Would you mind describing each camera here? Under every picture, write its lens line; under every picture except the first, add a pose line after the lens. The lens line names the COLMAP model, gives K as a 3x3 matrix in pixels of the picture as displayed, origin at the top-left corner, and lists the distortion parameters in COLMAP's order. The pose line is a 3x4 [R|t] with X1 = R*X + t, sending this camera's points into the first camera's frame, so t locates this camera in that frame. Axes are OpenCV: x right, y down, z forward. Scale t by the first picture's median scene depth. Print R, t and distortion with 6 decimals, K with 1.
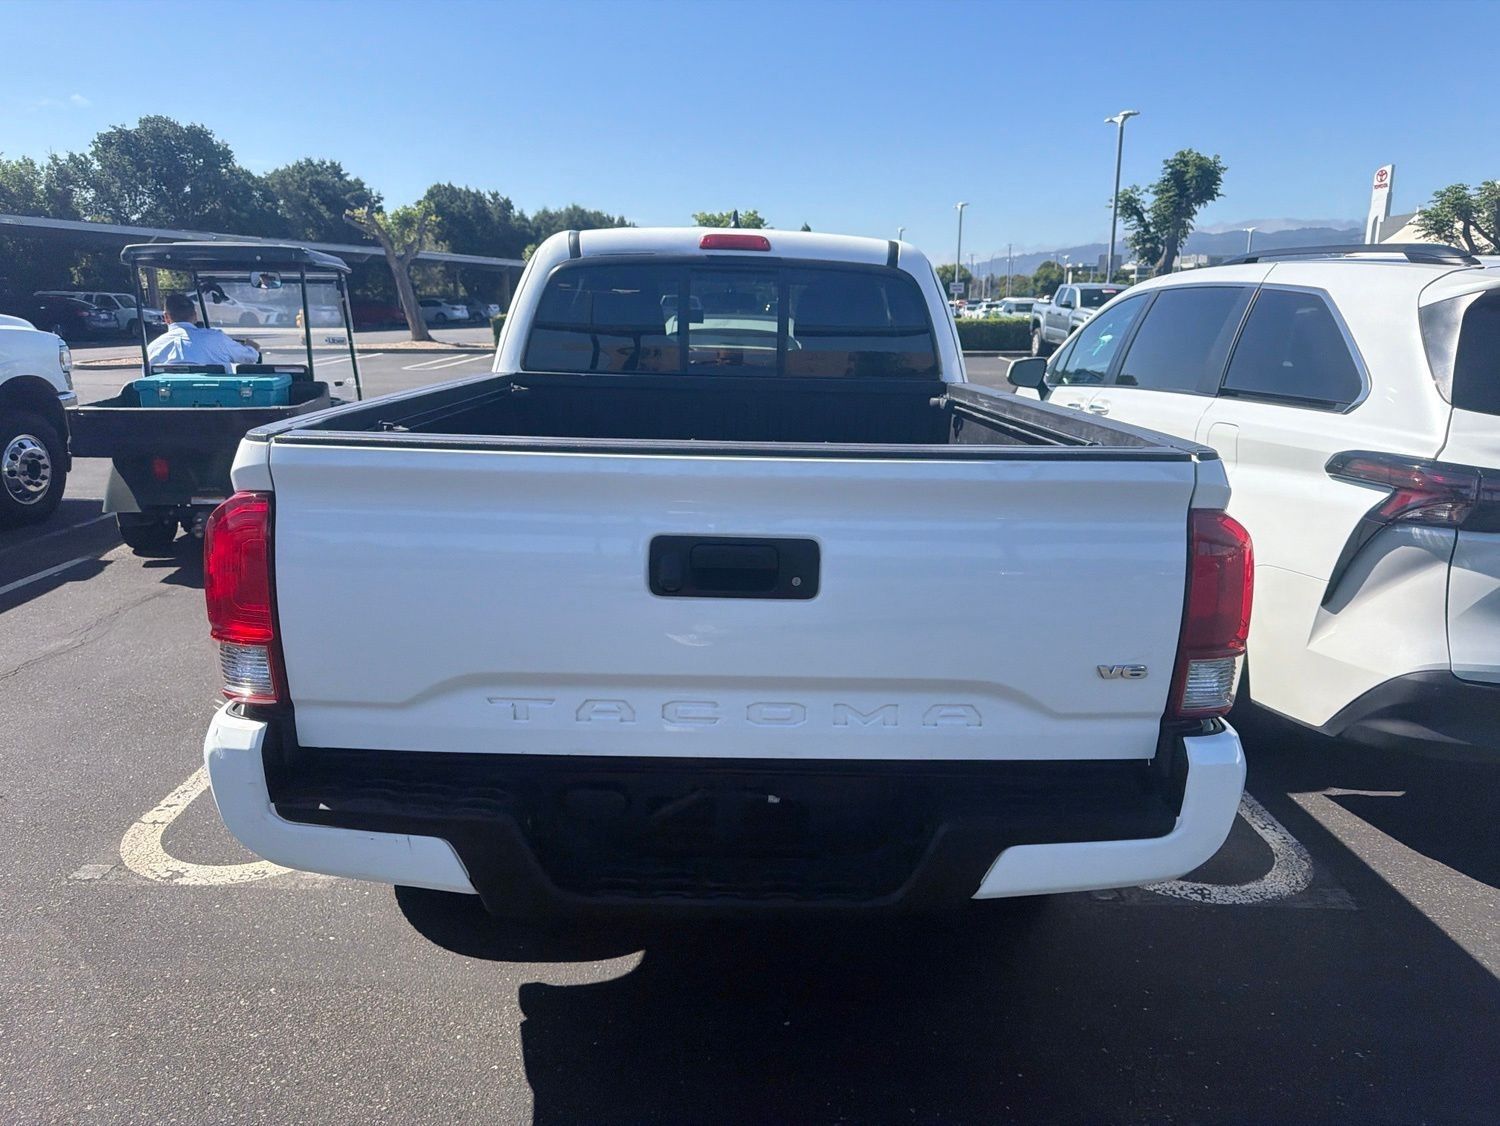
lens RADIAL K [[1101.4, 0, 744.6], [0, 1101.4, 540.6], [0, 0, 1]] dist [0.008724, -0.010669]
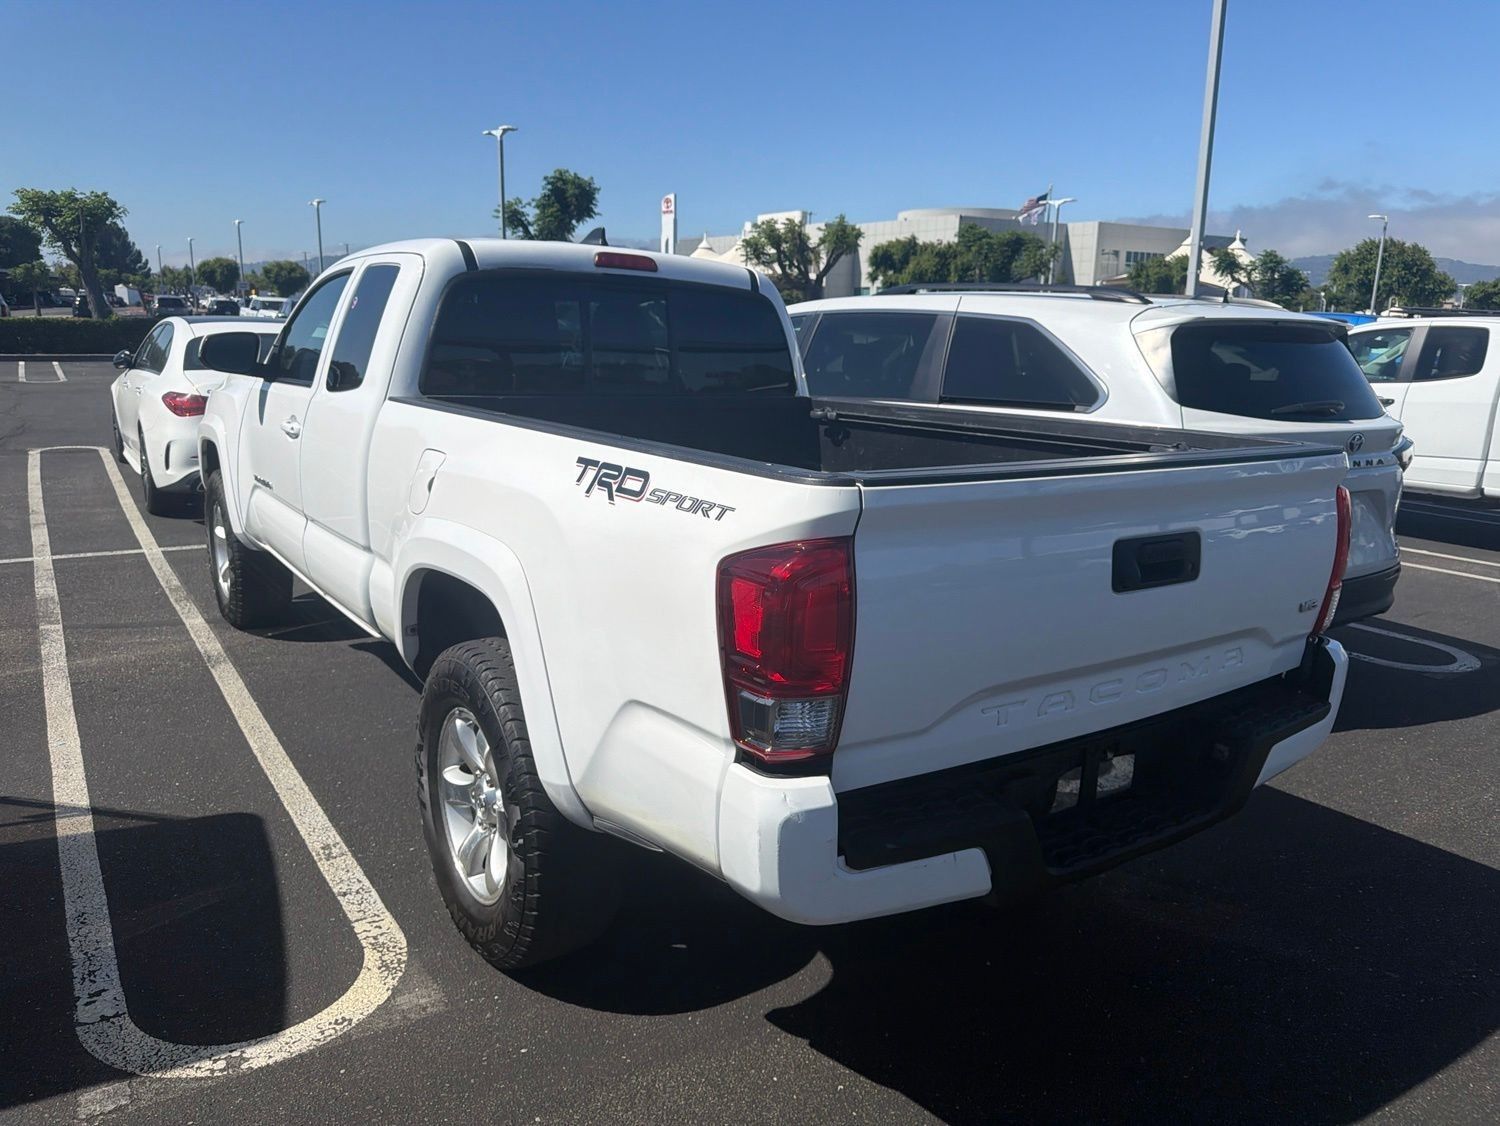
lens RADIAL K [[1093.2, 0, 750.0], [0, 1093.2, 563.0], [0, 0, 1]] dist [0.053032, -0.066790]
pose [[0.819111, -0.108781, 0.563226, -0.090565], [0.099197, 0.993924, 0.047701, -0.006543], [-0.564993, 0.016798, 0.824925, 0.022279]]
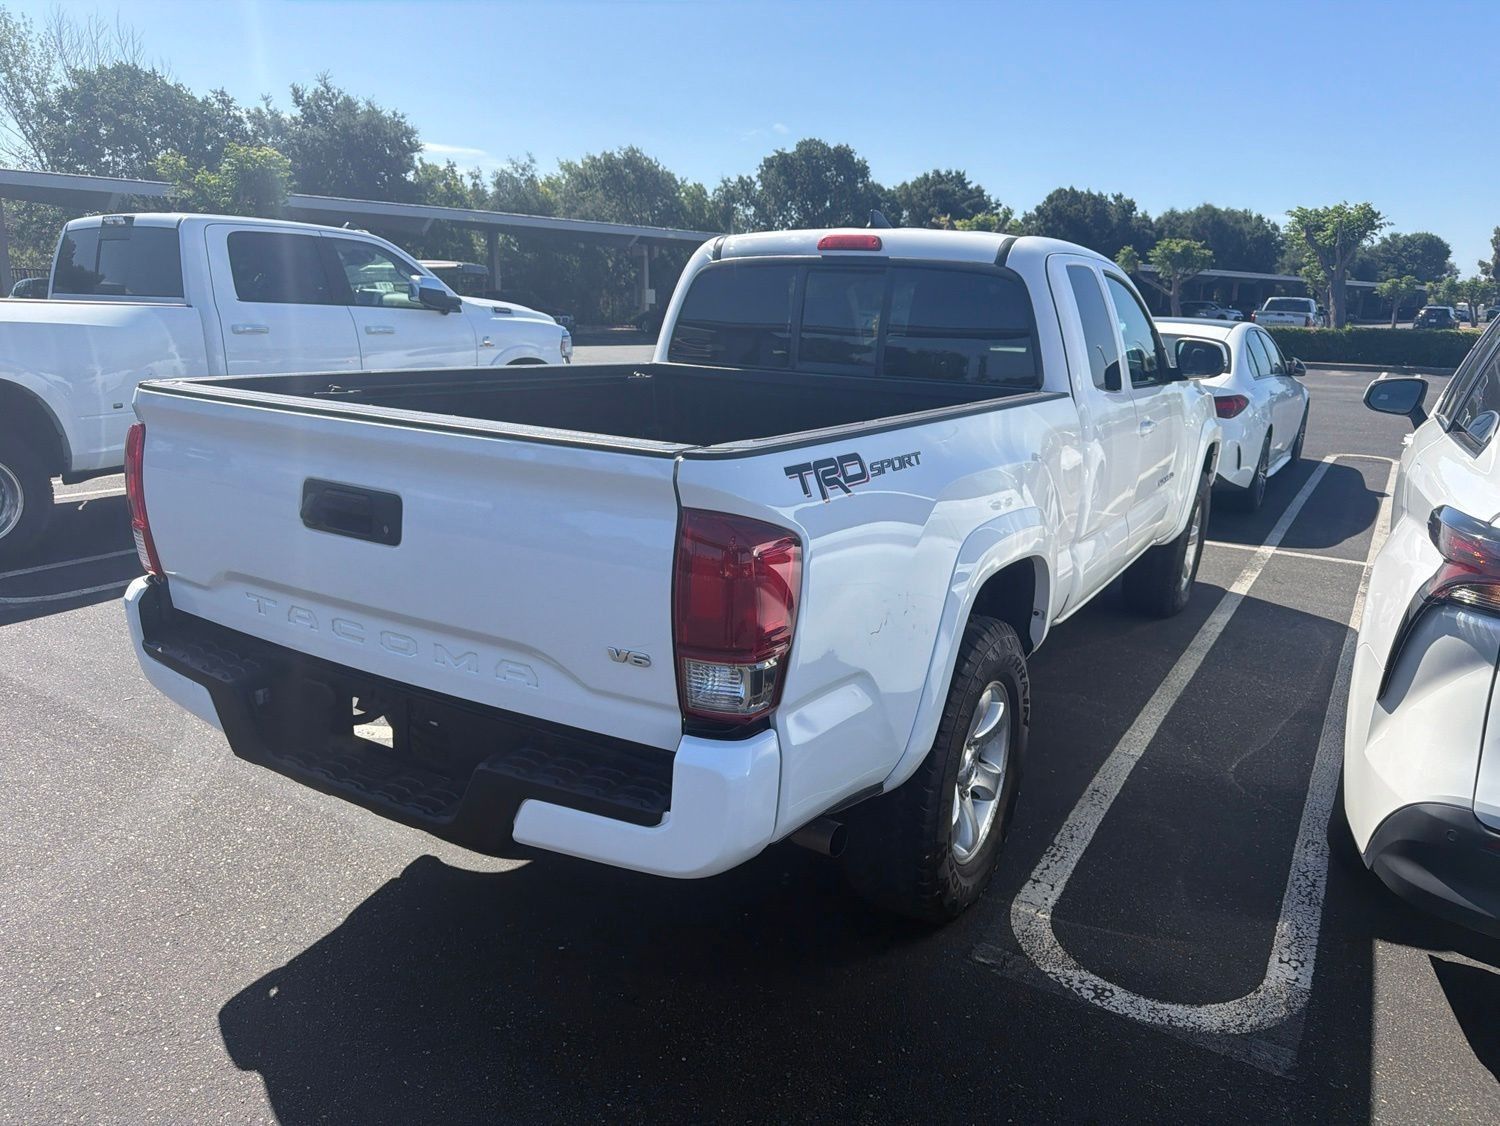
lens RADIAL K [[1093.2, 0, 750.0], [0, 1093.2, 563.0], [0, 0, 1]] dist [0.053032, -0.066790]
pose [[0.844036, 0.134165, -0.519233, 0.086053], [-0.126385, 0.990693, 0.050542, -0.003188], [0.521182, 0.022964, 0.853137, 0.016992]]
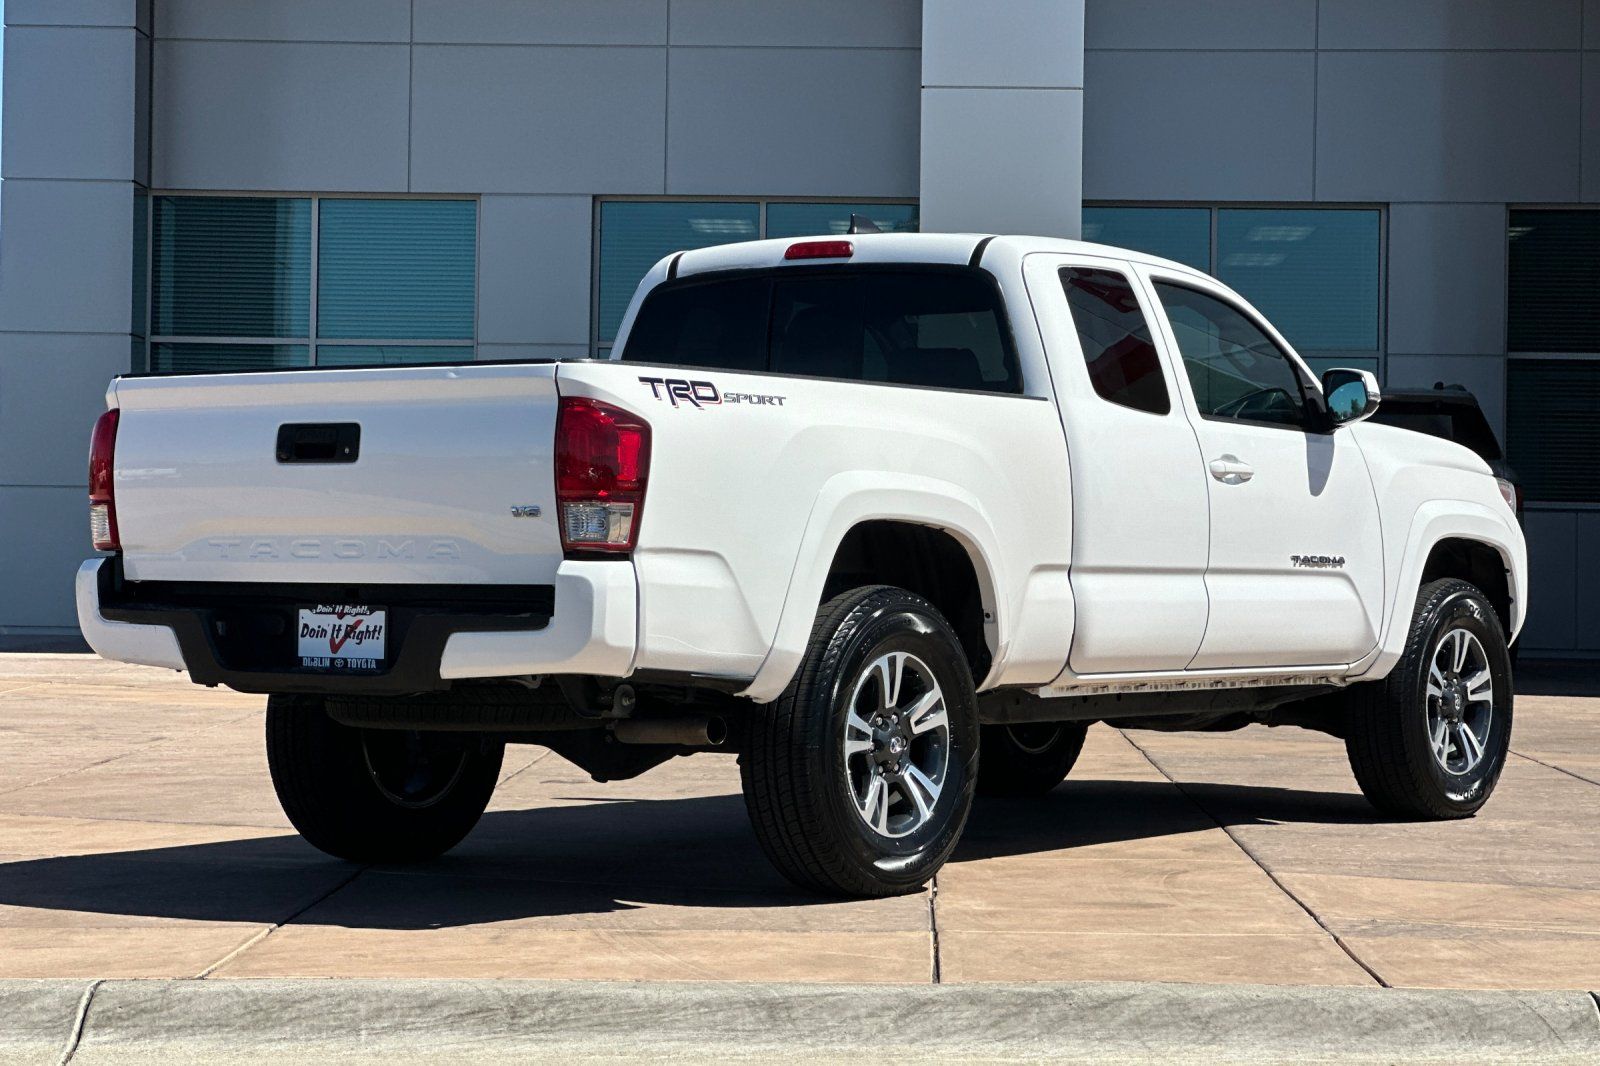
lens RADIAL K [[3964.2, 0, 800.0], [0, 3964.2, 533.0], [0, 0, 1]] dist [-0.238880, 2.146515]
pose [[0.792366, -0.025227, -0.609524, 0.335084], [-0.113785, 0.975499, -0.188293, 0.095624], [0.599340, 0.218552, 0.770082, -0.242879]]
